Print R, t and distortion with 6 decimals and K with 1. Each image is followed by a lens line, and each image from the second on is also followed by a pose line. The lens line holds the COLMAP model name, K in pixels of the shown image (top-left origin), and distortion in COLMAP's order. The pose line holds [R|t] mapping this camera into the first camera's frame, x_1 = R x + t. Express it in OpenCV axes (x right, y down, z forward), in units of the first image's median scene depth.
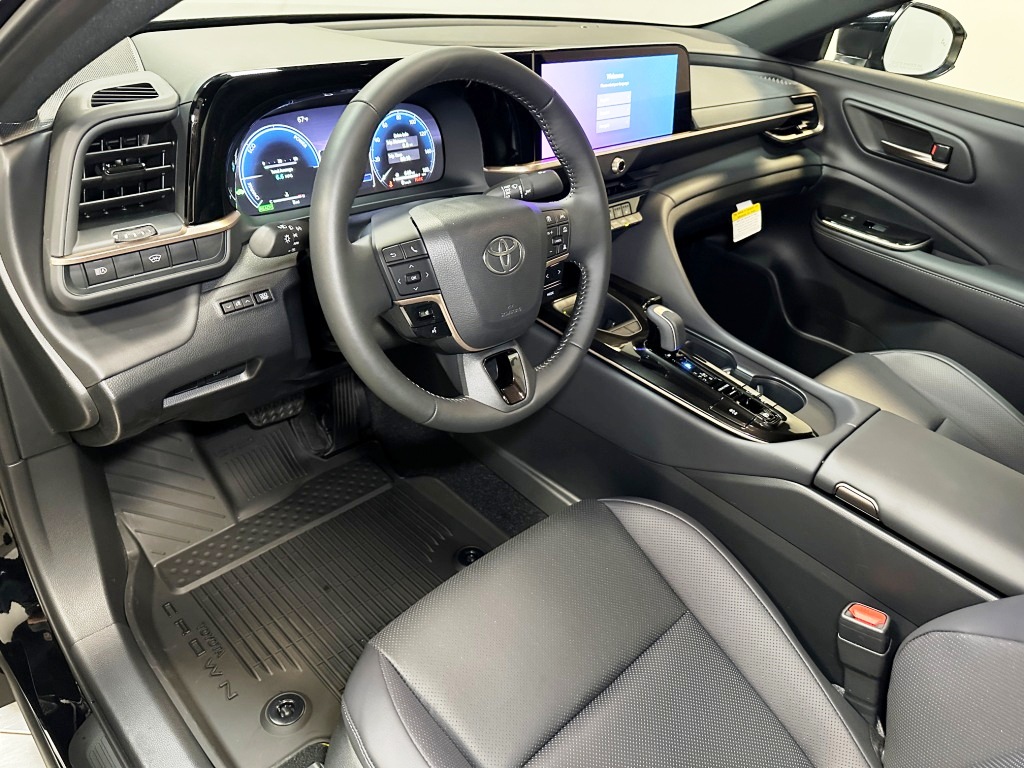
lens RADIAL K [[712.6, 0, 512.3], [0, 712.6, 379.5], [0, 0, 1]] dist [0.076441, -0.120084]
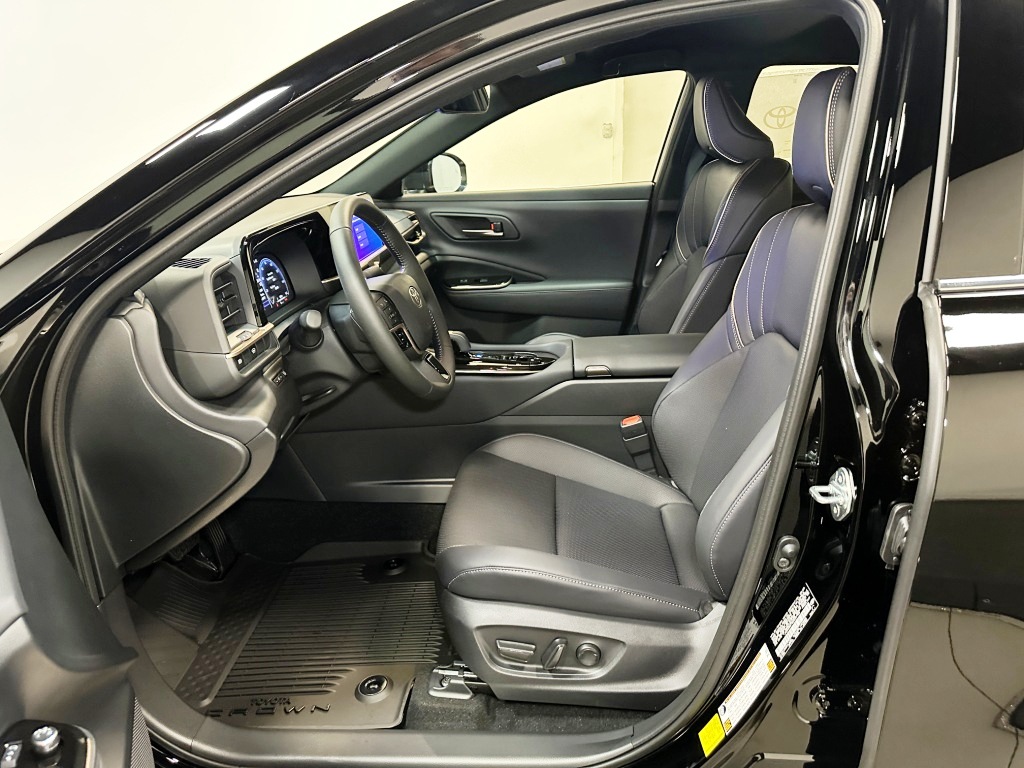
lens RADIAL K [[712.6, 0, 512.3], [0, 712.6, 379.5], [0, 0, 1]] dist [0.076441, -0.120084]
pose [[0.720292, -0.344510, 0.602074, -0.498271], [0.469528, 0.881037, -0.057587, 0.111730], [-0.510610, 0.324170, 0.796361, -0.235628]]
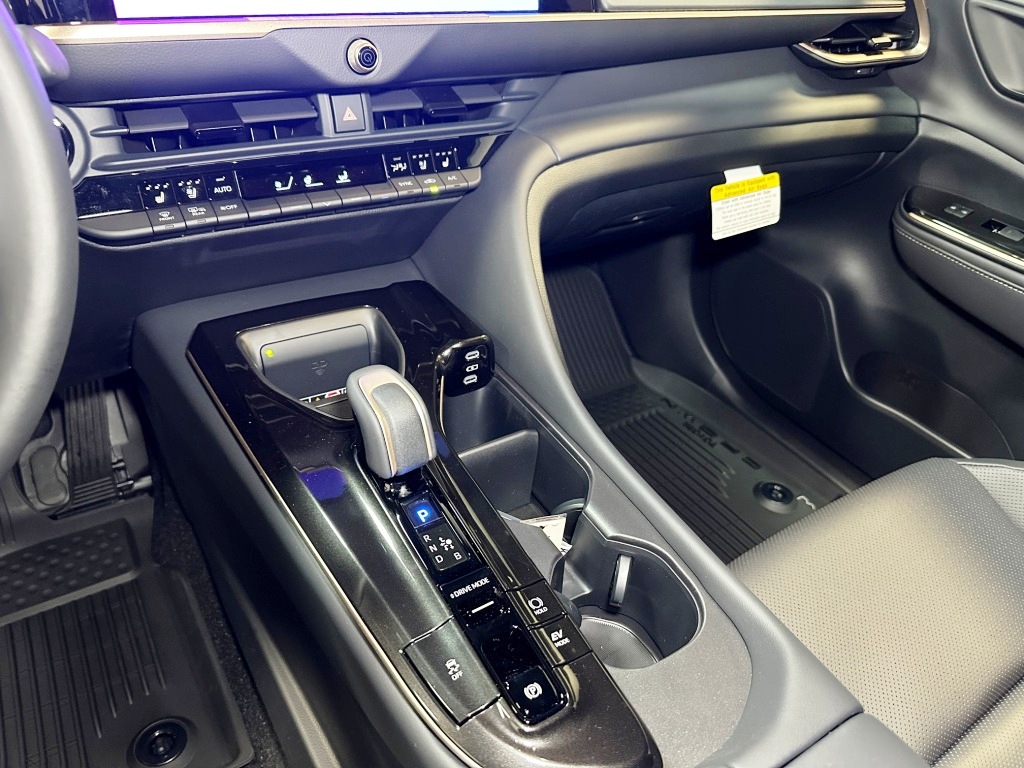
lens RADIAL K [[722.1, 0, 512.0], [0, 722.1, 384.0], [0, 0, 1]] dist [0.006332, -0.019688]
pose [[0.978306, 0.104952, -0.178611, 0.256533], [-0.098958, 0.994198, 0.042168, -0.084999], [0.182000, -0.023578, 0.983016, 0.403831]]
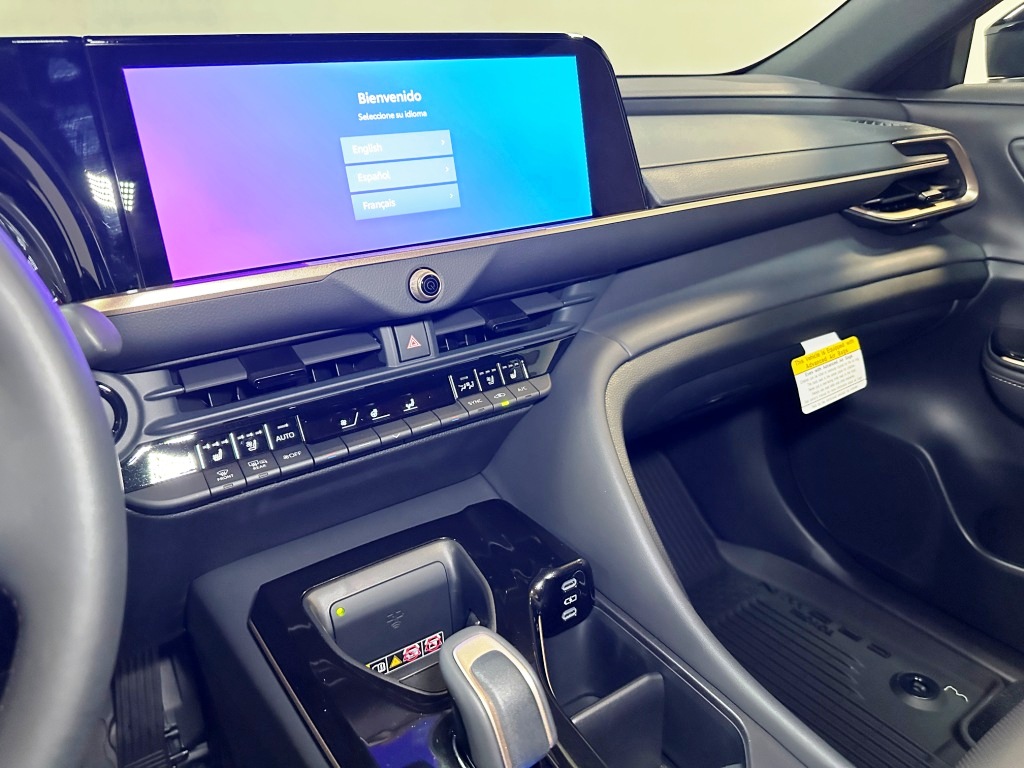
lens RADIAL K [[712.6, 0, 512.3], [0, 712.6, 379.5], [0, 0, 1]] dist [0.076441, -0.120084]
pose [[0.968249, -0.059814, -0.242727, 0.224637], [0.010090, 0.979513, -0.201128, -0.109889], [0.249785, 0.192293, 0.949016, 0.440796]]
